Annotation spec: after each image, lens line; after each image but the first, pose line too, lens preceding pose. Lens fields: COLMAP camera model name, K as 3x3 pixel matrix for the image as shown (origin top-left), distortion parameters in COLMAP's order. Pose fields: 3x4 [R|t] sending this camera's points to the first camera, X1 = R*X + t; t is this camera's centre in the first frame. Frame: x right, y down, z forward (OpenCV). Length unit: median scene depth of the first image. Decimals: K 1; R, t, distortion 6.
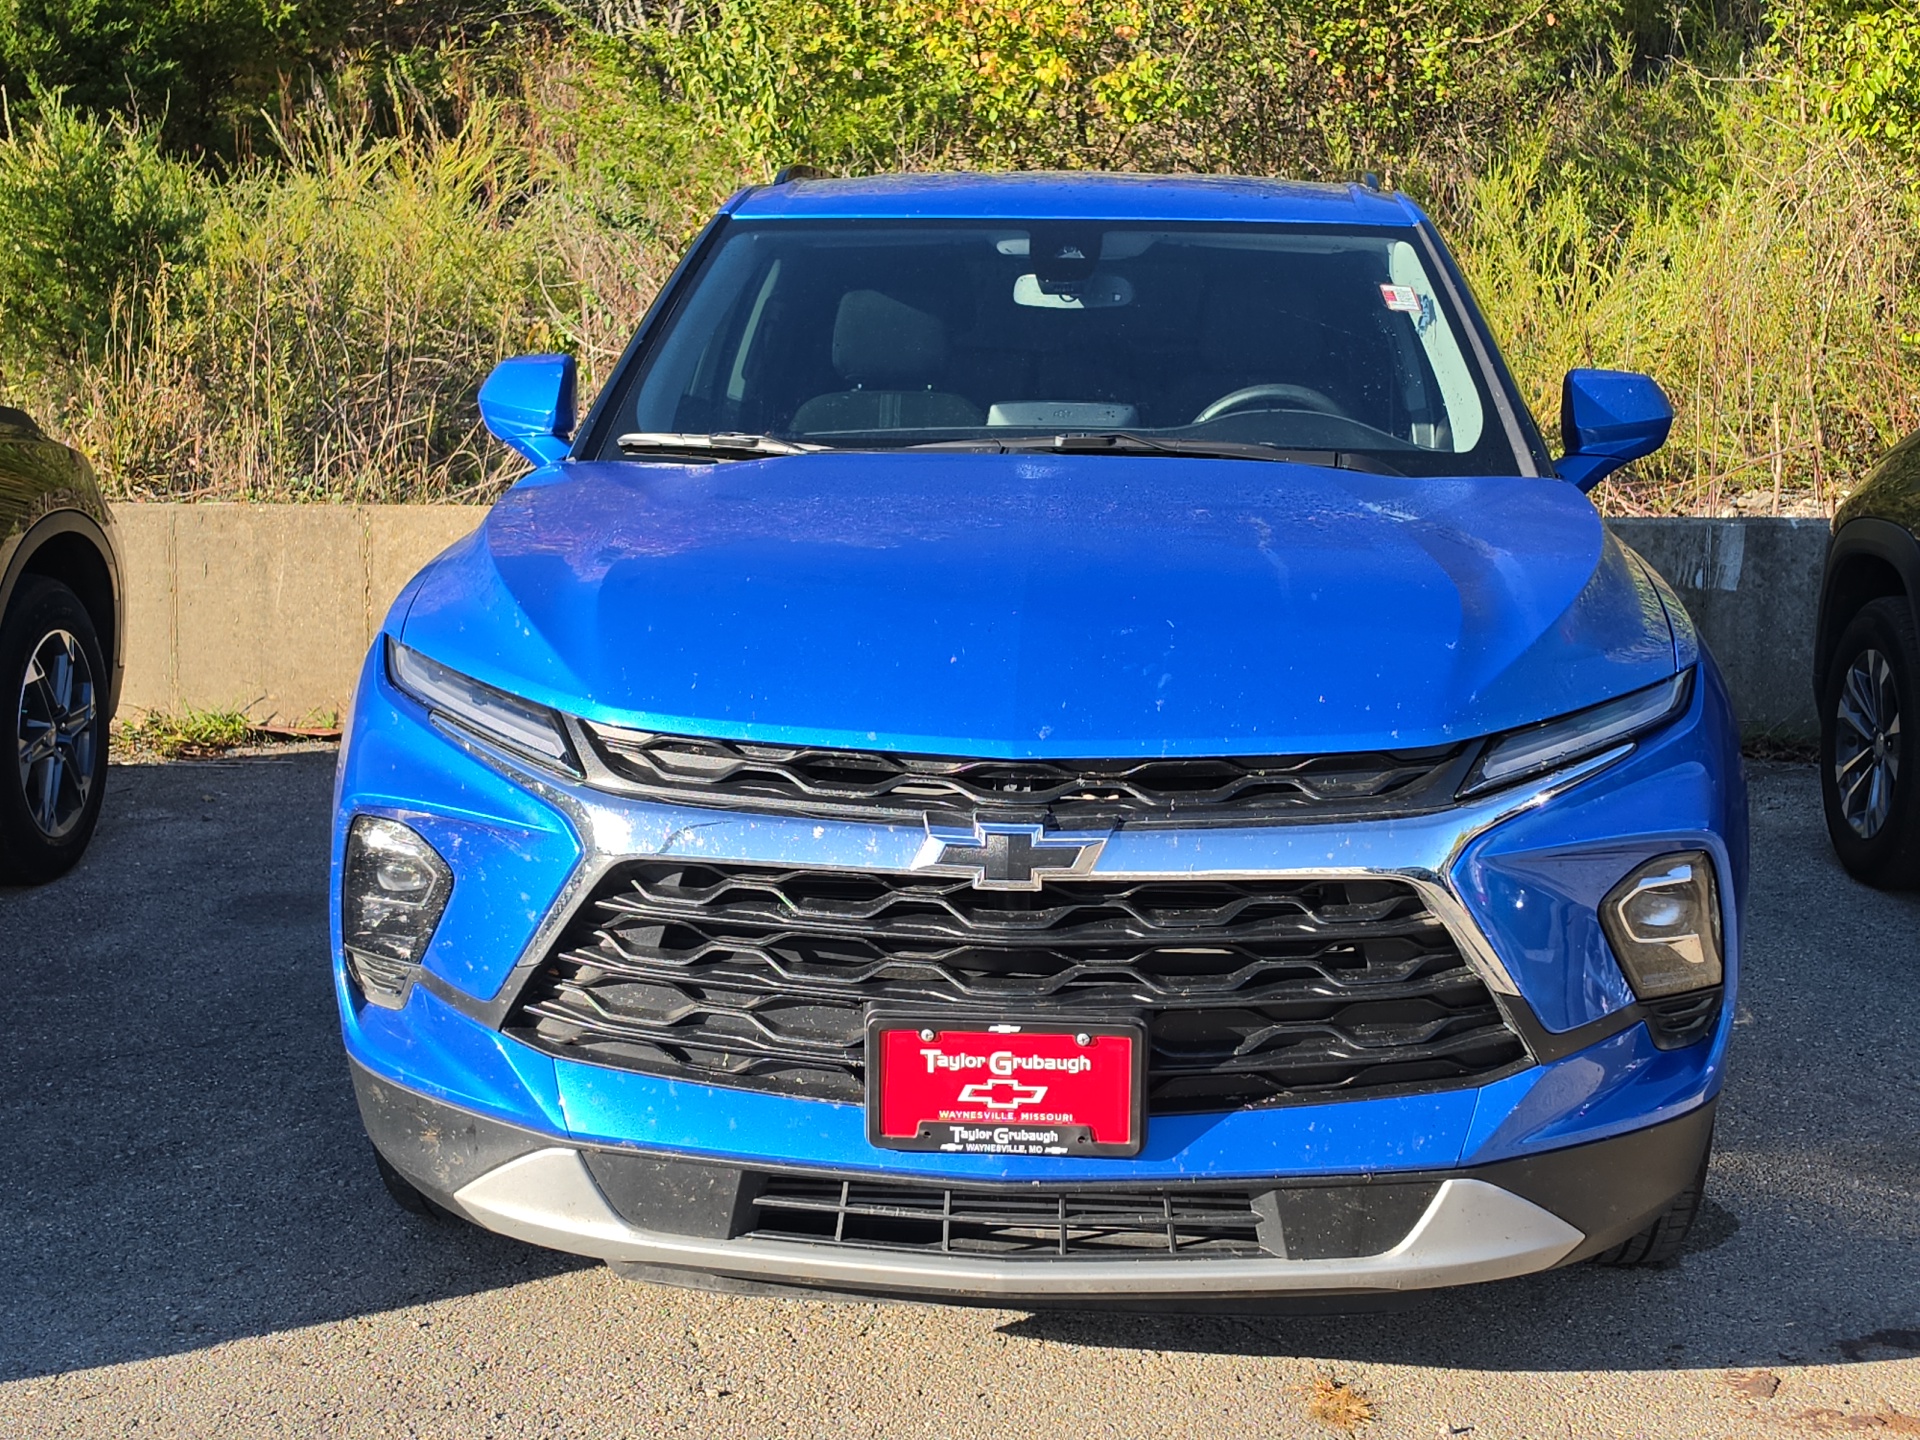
lens RADIAL K [[2589.5, 0, 960.0], [0, 2589.5, 720.0], [0, 0, 1]] dist [-0.023585, 0.066340]
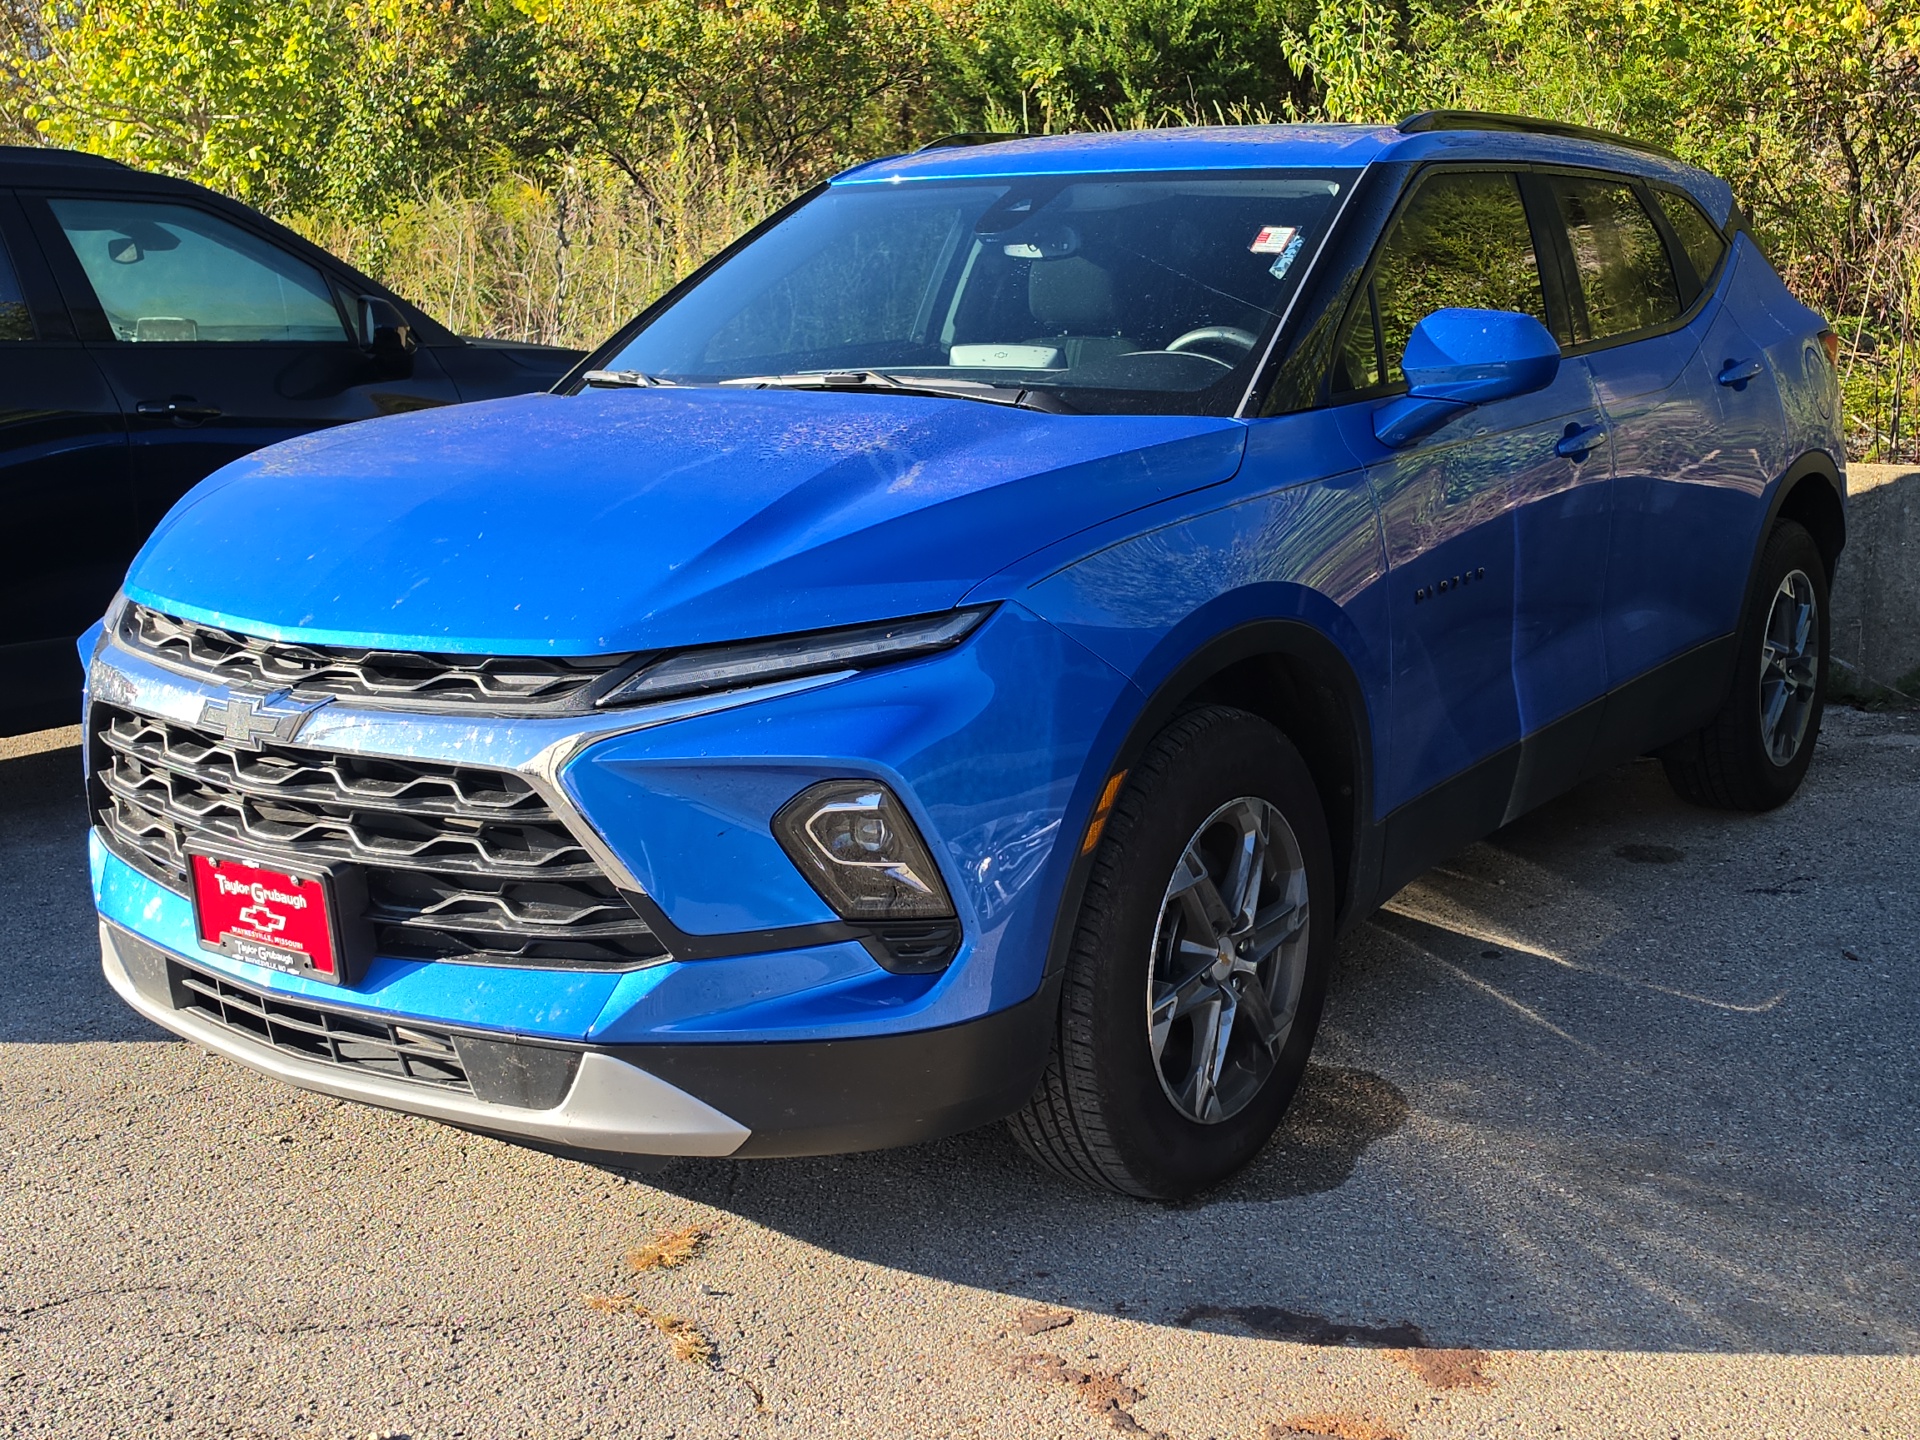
lens RADIAL K [[2242.4, 0, 960.0], [0, 2242.4, 720.0], [0, 0, 1]] dist [-0.008625, 0.007454]
pose [[0.852565, 0.083982, -0.515830, 0.817263], [-0.063470, 0.996337, 0.057310, -0.027716], [0.518753, -0.016121, 0.854772, 0.277313]]
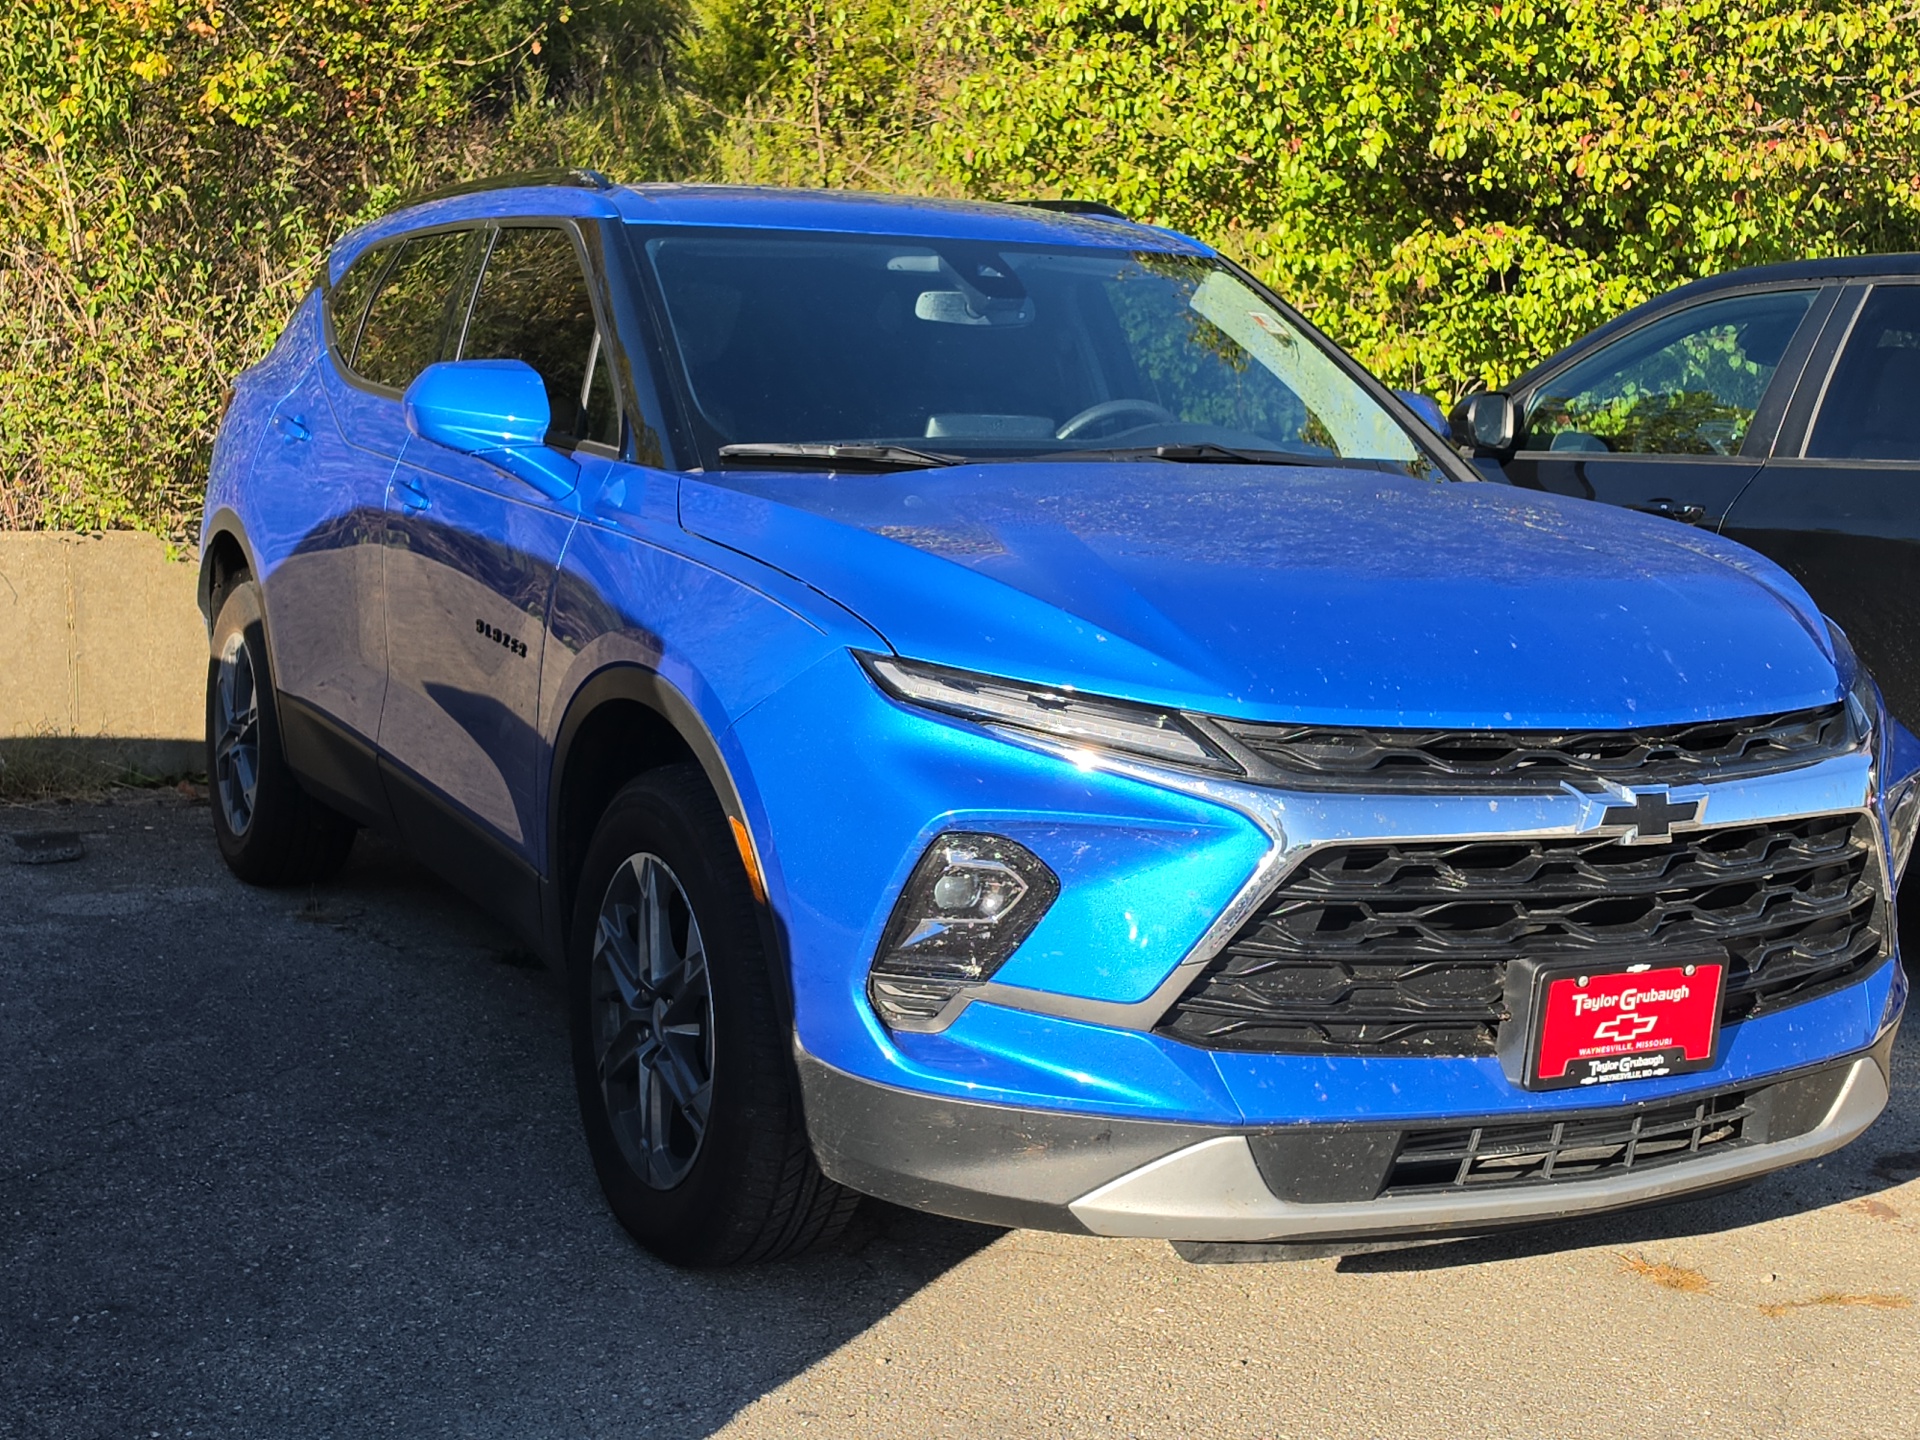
lens RADIAL K [[2589.5, 0, 960.0], [0, 2589.5, 720.0], [0, 0, 1]] dist [-0.023585, 0.066340]
pose [[0.856474, -0.051041, 0.513660, -0.796562], [0.055350, 0.998443, 0.006923, -0.012562], [-0.513214, 0.022502, 0.857966, 0.180130]]
